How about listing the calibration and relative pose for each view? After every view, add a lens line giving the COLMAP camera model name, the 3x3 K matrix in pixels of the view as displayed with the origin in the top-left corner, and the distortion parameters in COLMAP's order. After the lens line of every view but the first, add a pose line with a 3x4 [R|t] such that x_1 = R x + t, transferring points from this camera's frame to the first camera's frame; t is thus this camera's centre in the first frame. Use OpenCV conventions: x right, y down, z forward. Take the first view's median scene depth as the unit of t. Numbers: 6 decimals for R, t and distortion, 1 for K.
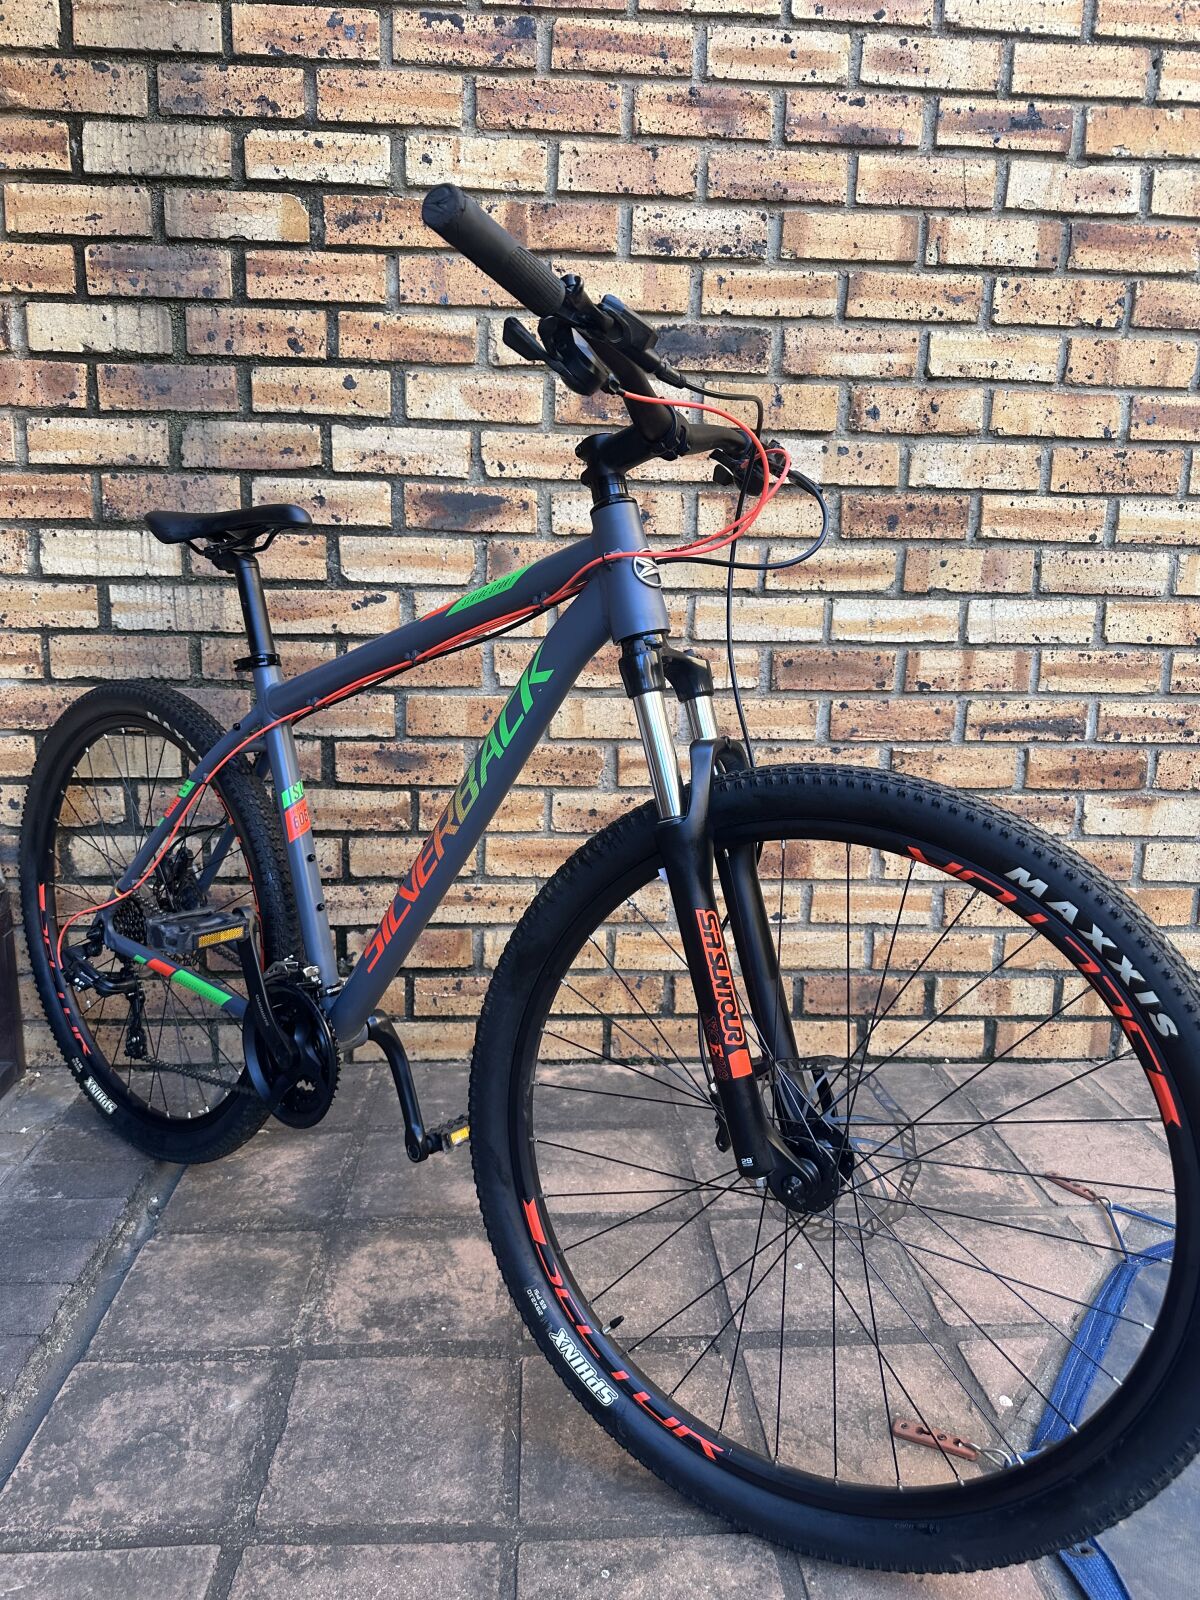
lens RADIAL K [[1142.7, 0, 594.3], [0, 1142.7, 801.4], [0, 0, 1]] dist [0.010439, -0.020620]
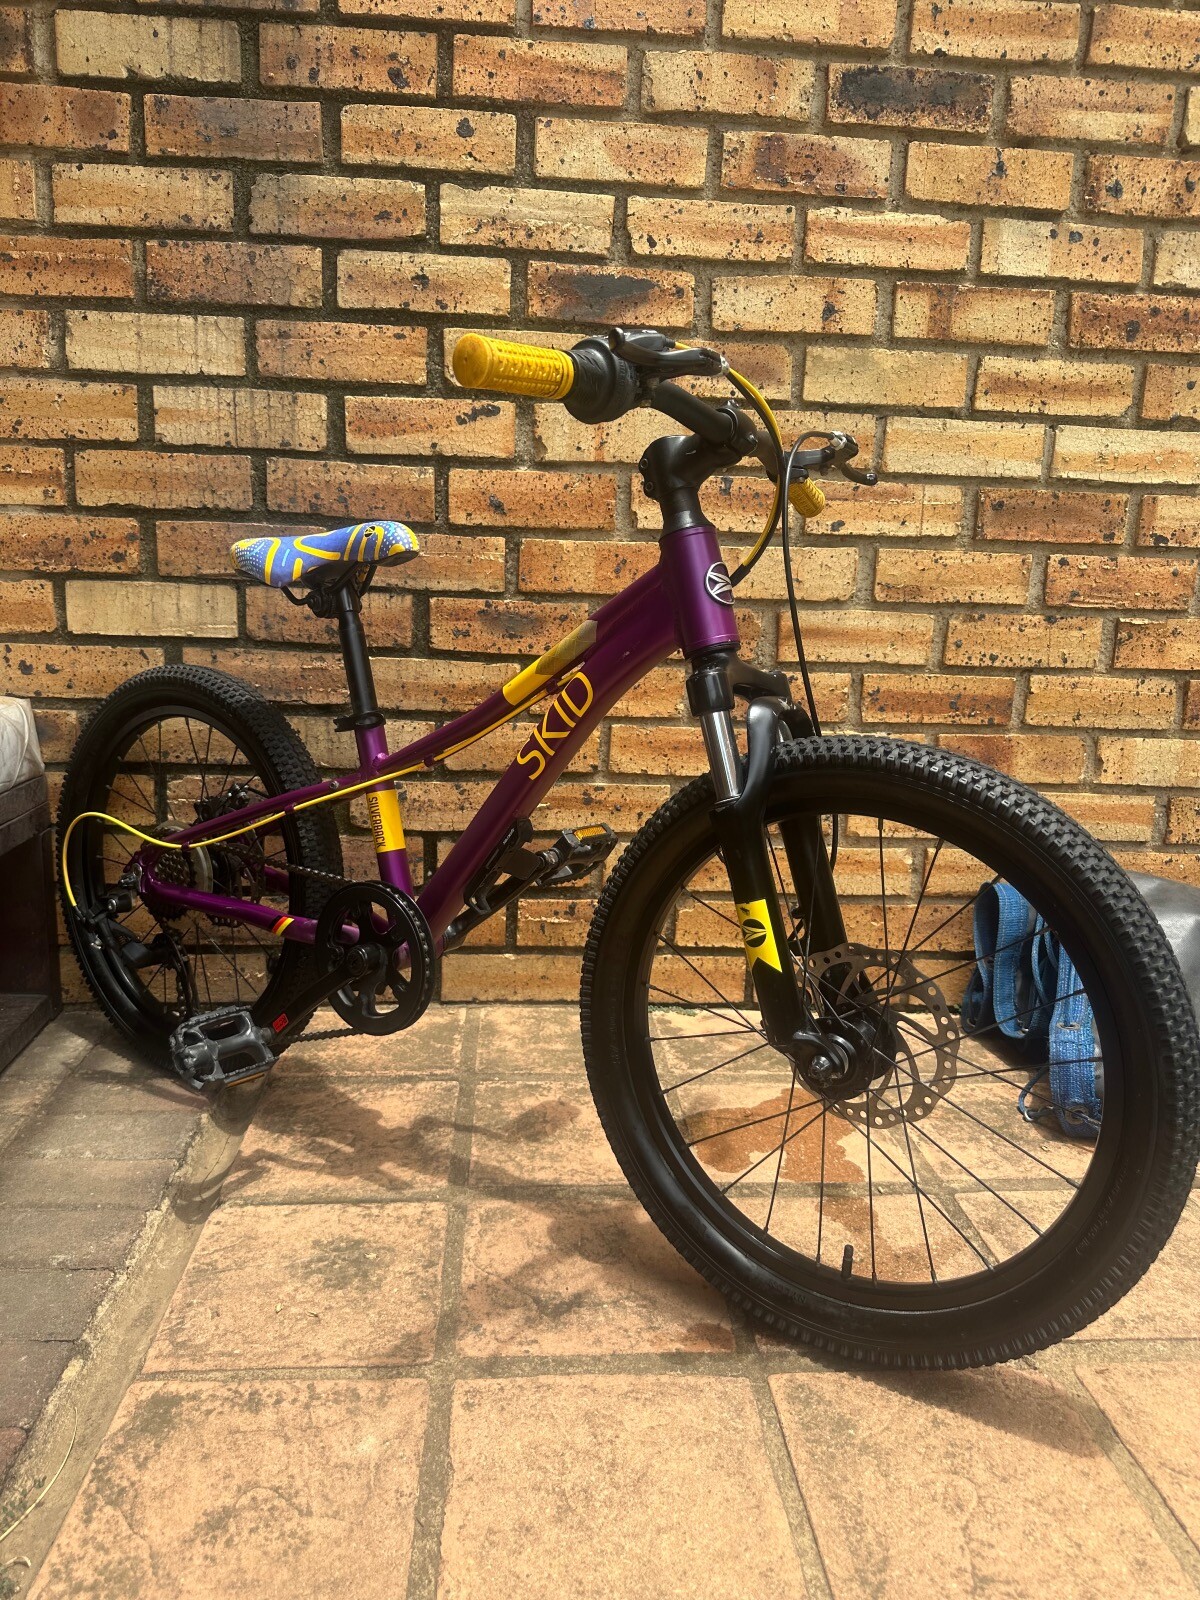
lens RADIAL K [[1142.7, 0, 587.3], [0, 1142.7, 800.4], [0, 0, 1]] dist [0.010439, -0.020620]
pose [[0.999821, 0.011890, 0.014717, -0.134113], [-0.011838, 0.999923, -0.003622, 0.096487], [-0.014759, 0.003447, 0.999885, 0.210749]]
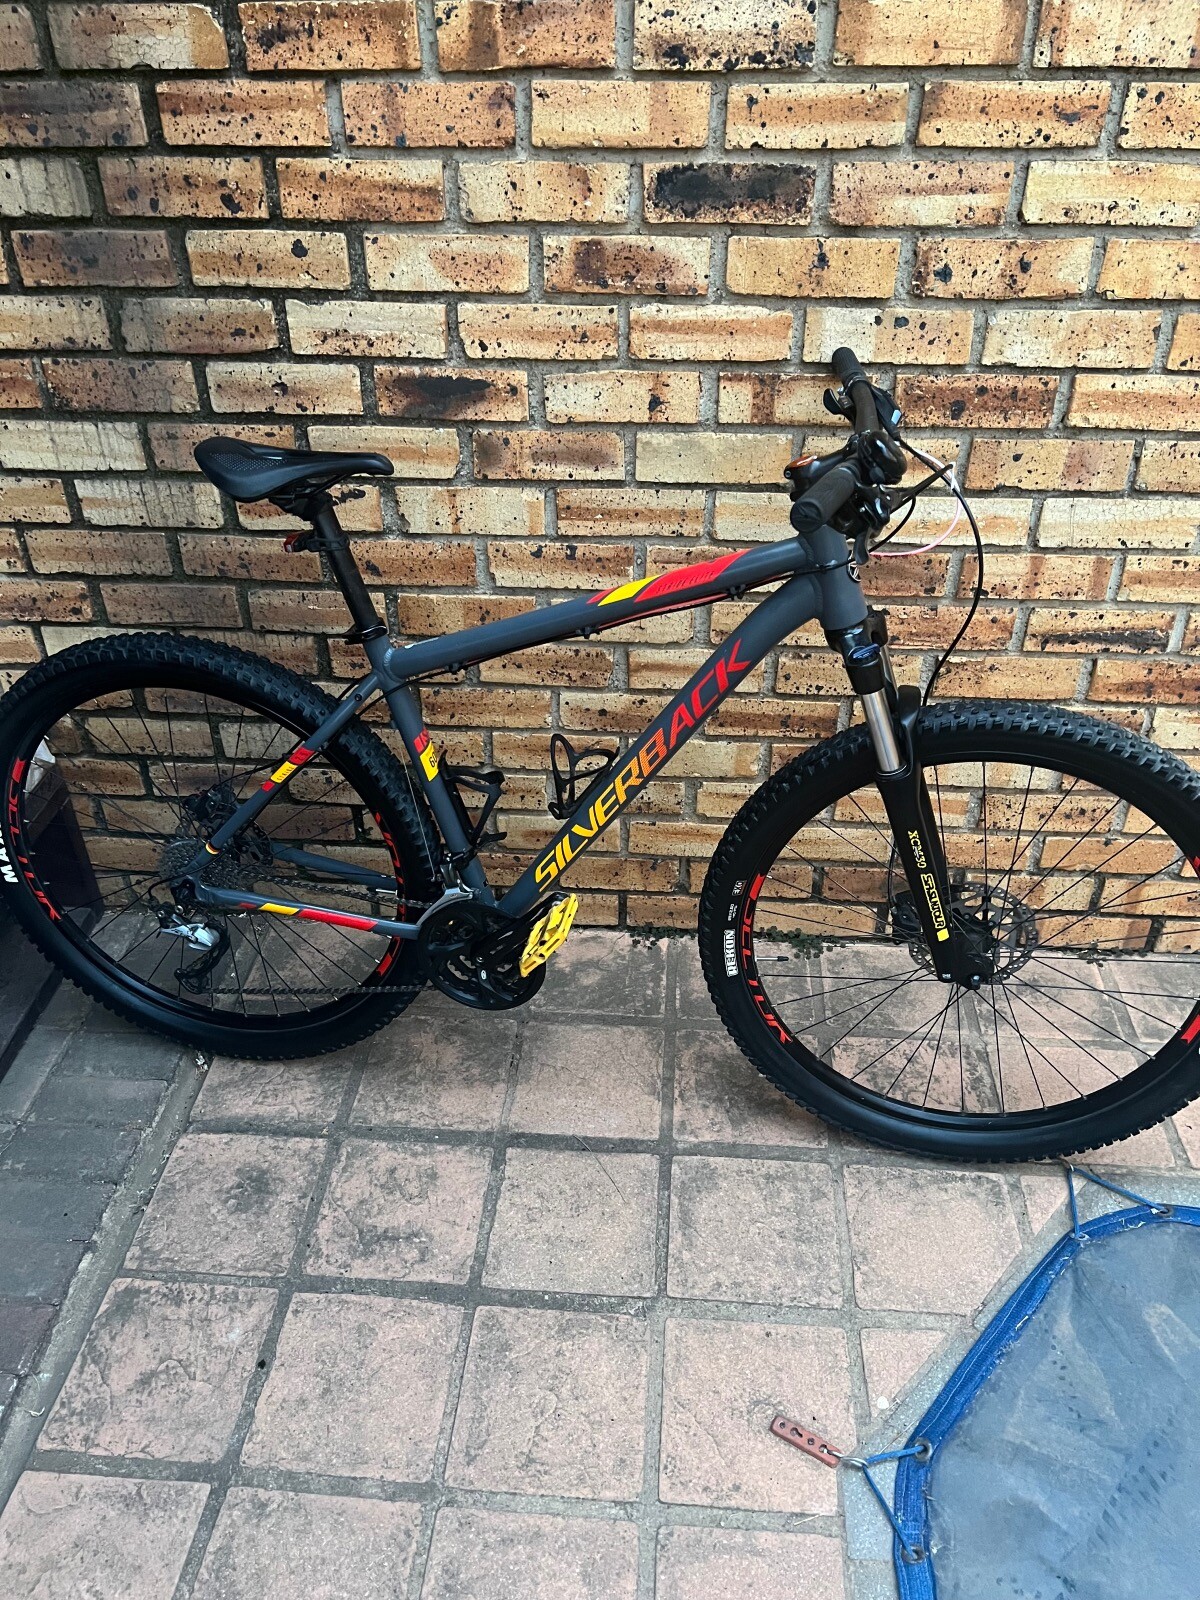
lens RADIAL K [[1215.8, 0, 602.5], [0, 1215.8, 799.2], [0, 0, 1]] dist [0.035048, -0.038489]
pose [[0.990920, 0.053432, -0.123376, 0.135951], [-0.000987, 0.920507, 0.390726, -0.340566], [0.134446, -0.387056, 0.912202, 0.057091]]
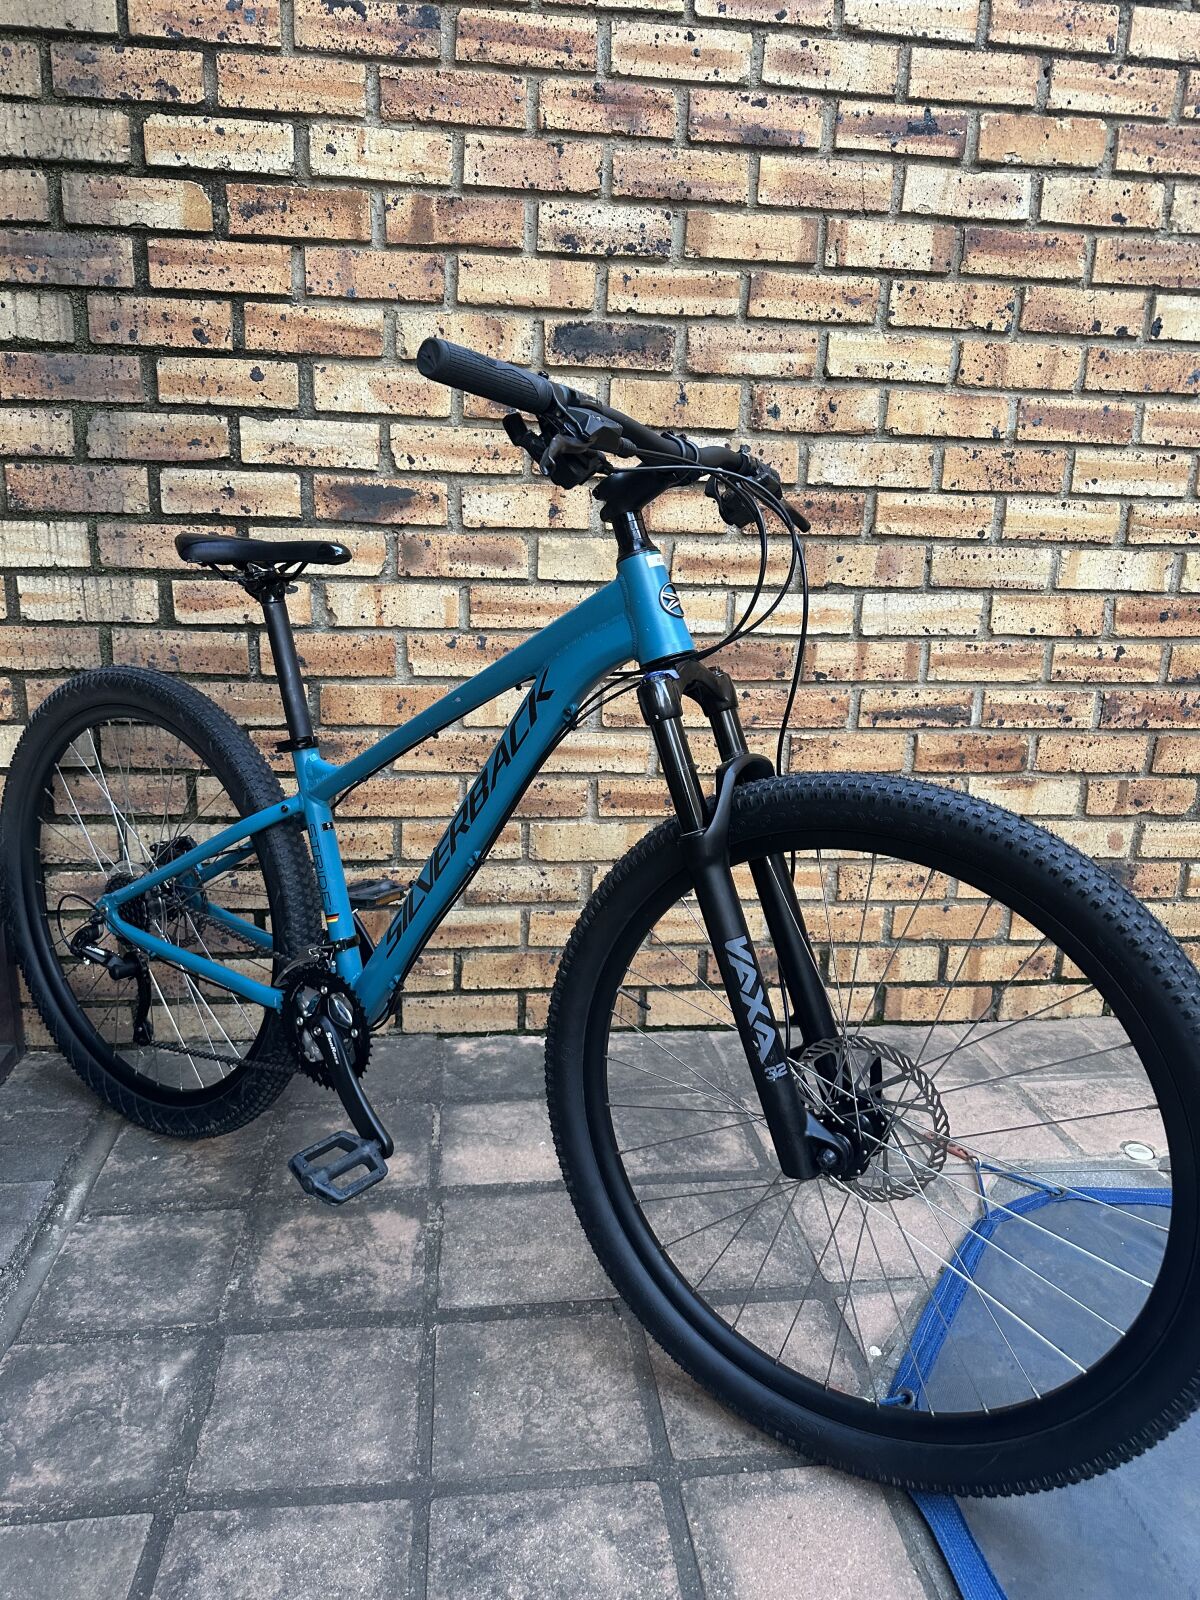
lens RADIAL K [[1142.7, 0, 592.2], [0, 1142.7, 806.1], [0, 0, 1]] dist [0.010439, -0.020620]
pose [[0.998041, -0.006151, 0.062265, 0.014170], [0.002383, 0.998170, 0.060416, -0.048173], [-0.062522, -0.060149, 0.996229, -0.038279]]
